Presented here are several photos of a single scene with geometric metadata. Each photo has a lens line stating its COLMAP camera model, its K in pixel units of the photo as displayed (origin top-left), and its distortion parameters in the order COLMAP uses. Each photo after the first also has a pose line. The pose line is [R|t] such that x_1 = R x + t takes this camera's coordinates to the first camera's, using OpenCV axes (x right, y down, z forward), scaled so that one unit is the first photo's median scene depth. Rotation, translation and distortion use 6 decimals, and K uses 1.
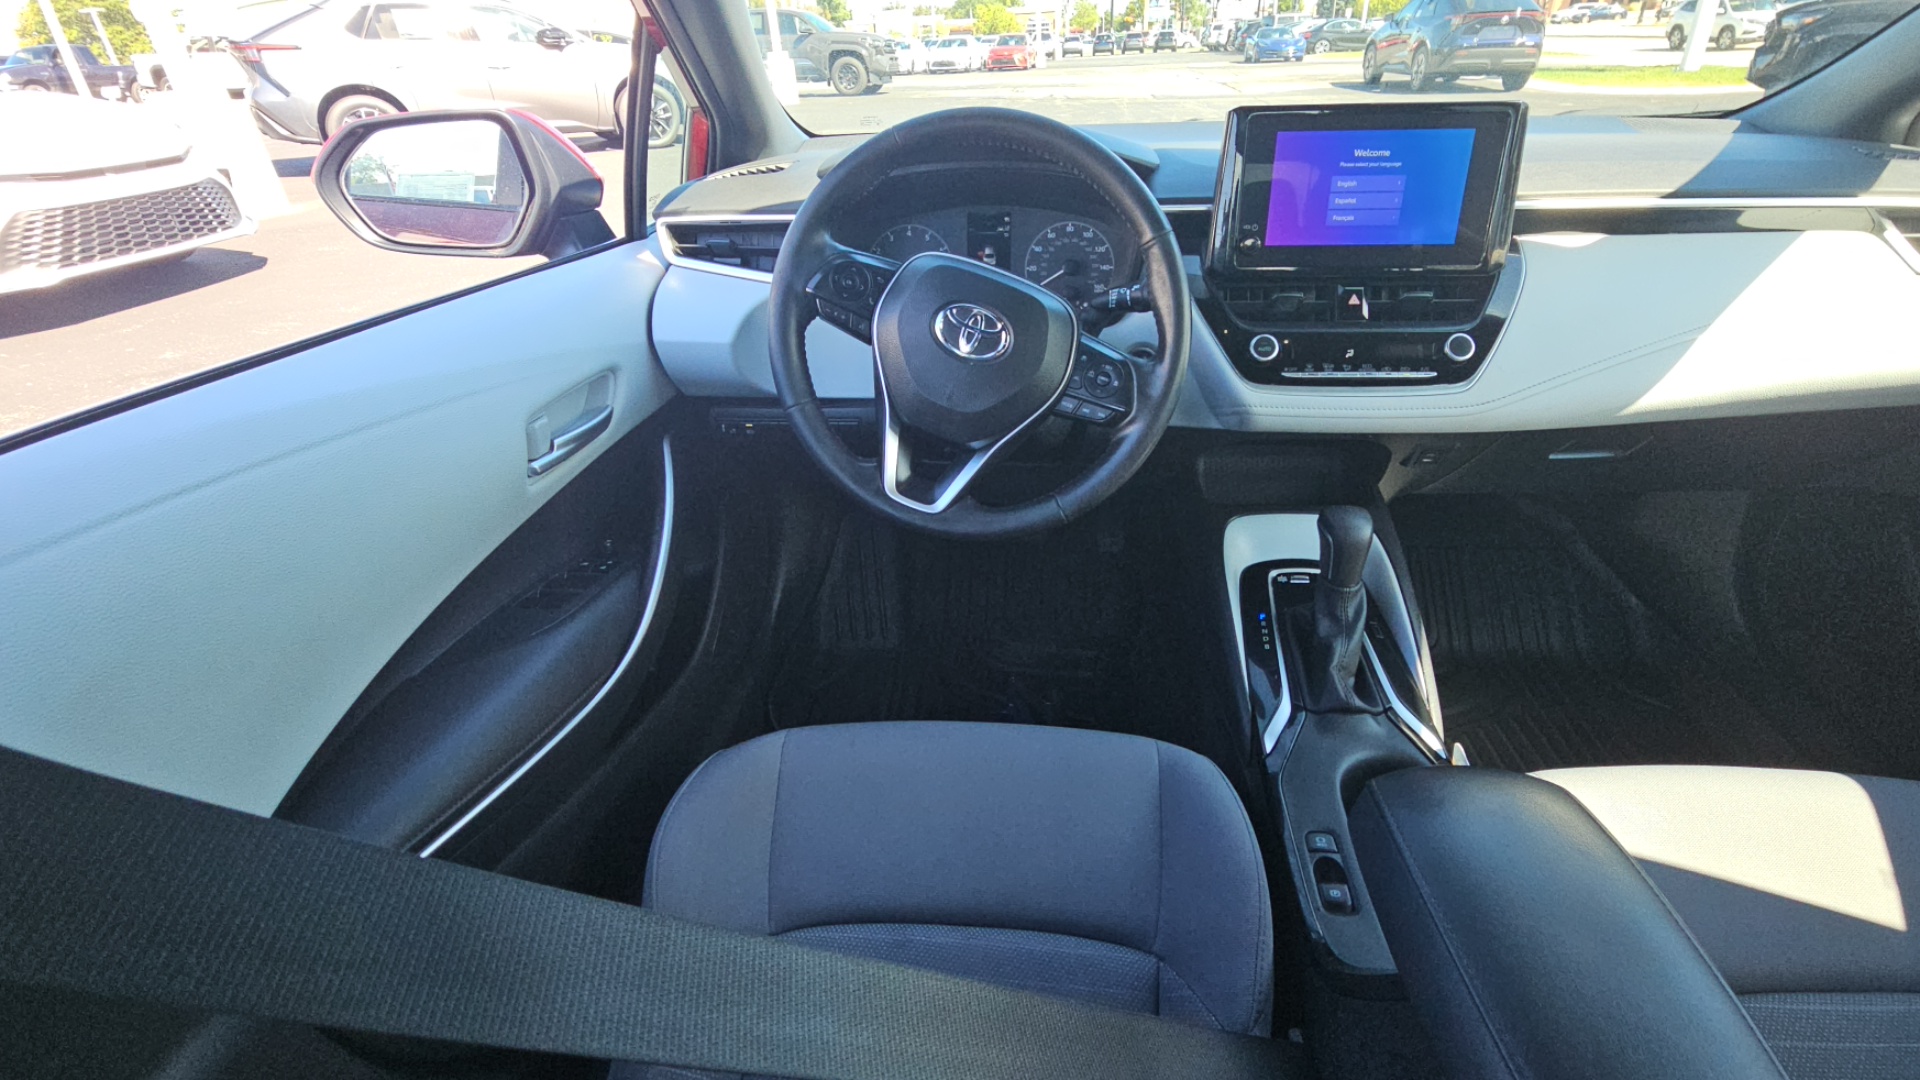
lens RADIAL K [[858.9, 0, 978.4], [0, 858.9, 540.5], [0, 0, 1]] dist [0.010716, -0.007952]
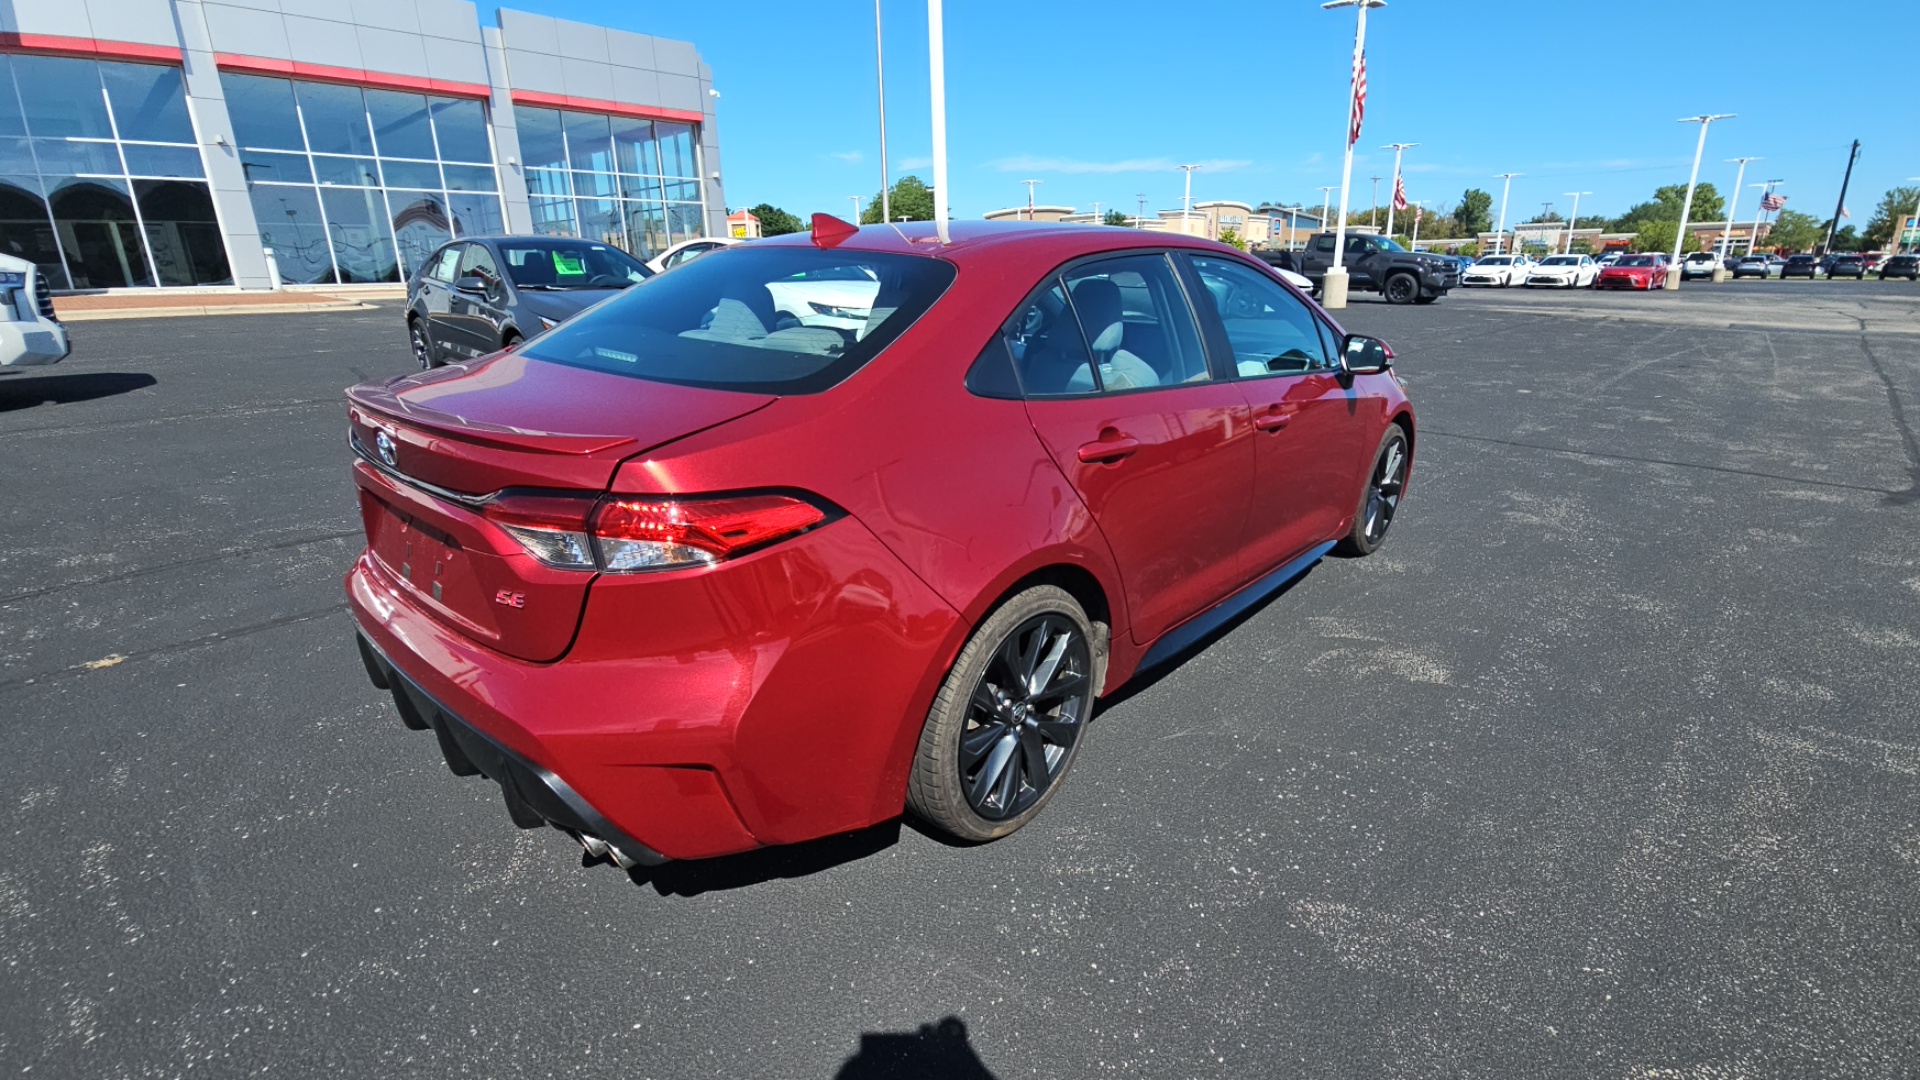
lens RADIAL K [[858.9, 0, 972.7], [0, 858.9, 532.8], [0, 0, 1]] dist [0.010716, -0.007952]
pose [[0.799622, 0.214791, -0.560776, 1.988876], [-0.323251, 0.940959, -0.100520, 1.047784], [0.506076, 0.261649, 0.821843, -2.385819]]
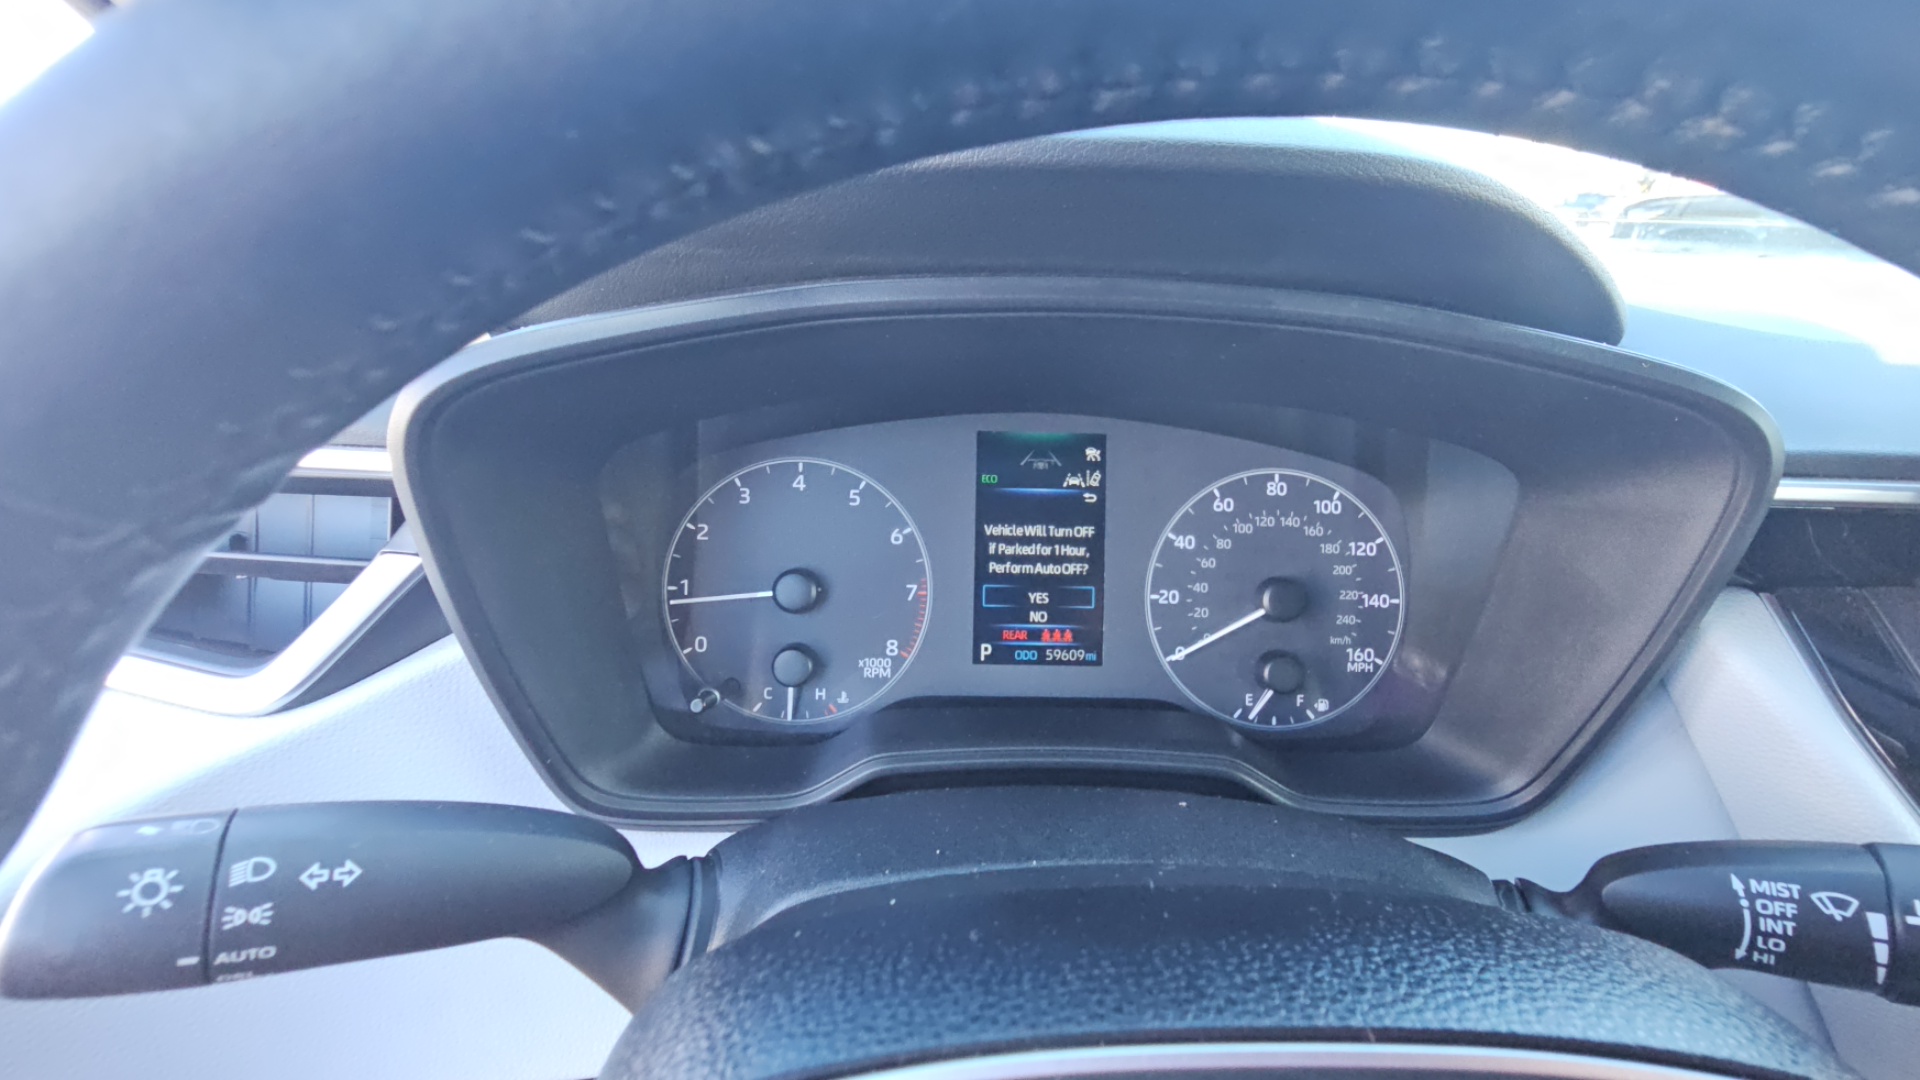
lens RADIAL K [[858.9, 0, 983.3], [0, 858.9, 551.2], [0, 0, 1]] dist [0.010716, -0.007952]
pose [[0.993201, 0.019404, 0.114788, -0.048376], [-0.003545, 0.990595, -0.136781, -0.290155], [-0.116362, 0.135445, 0.983928, 0.679569]]
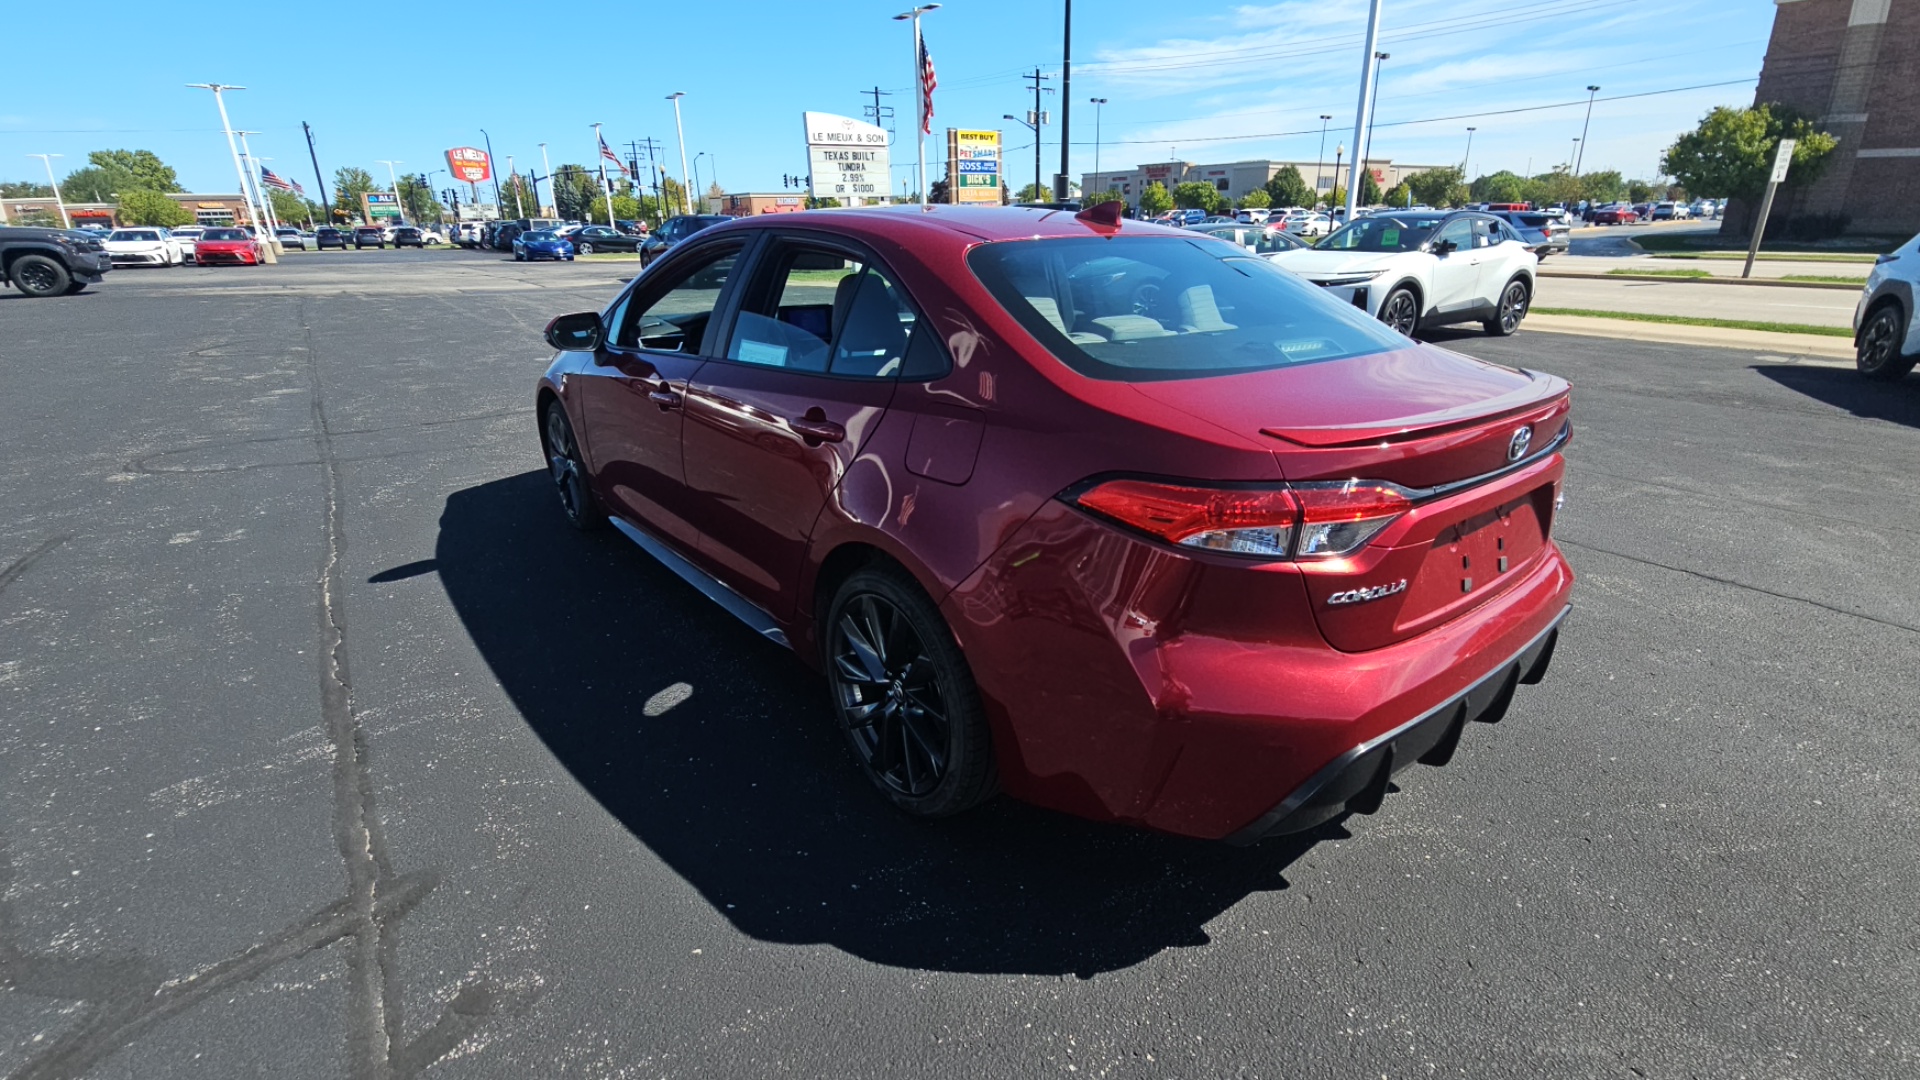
lens RADIAL K [[858.9, 0, 976.8], [0, 858.9, 546.0], [0, 0, 1]] dist [0.010716, -0.007952]
pose [[0.726942, -0.207288, 0.654665, -1.758800], [0.323601, 0.944268, -0.060342, 1.030963], [-0.605671, 0.255715, 0.753507, -2.174992]]
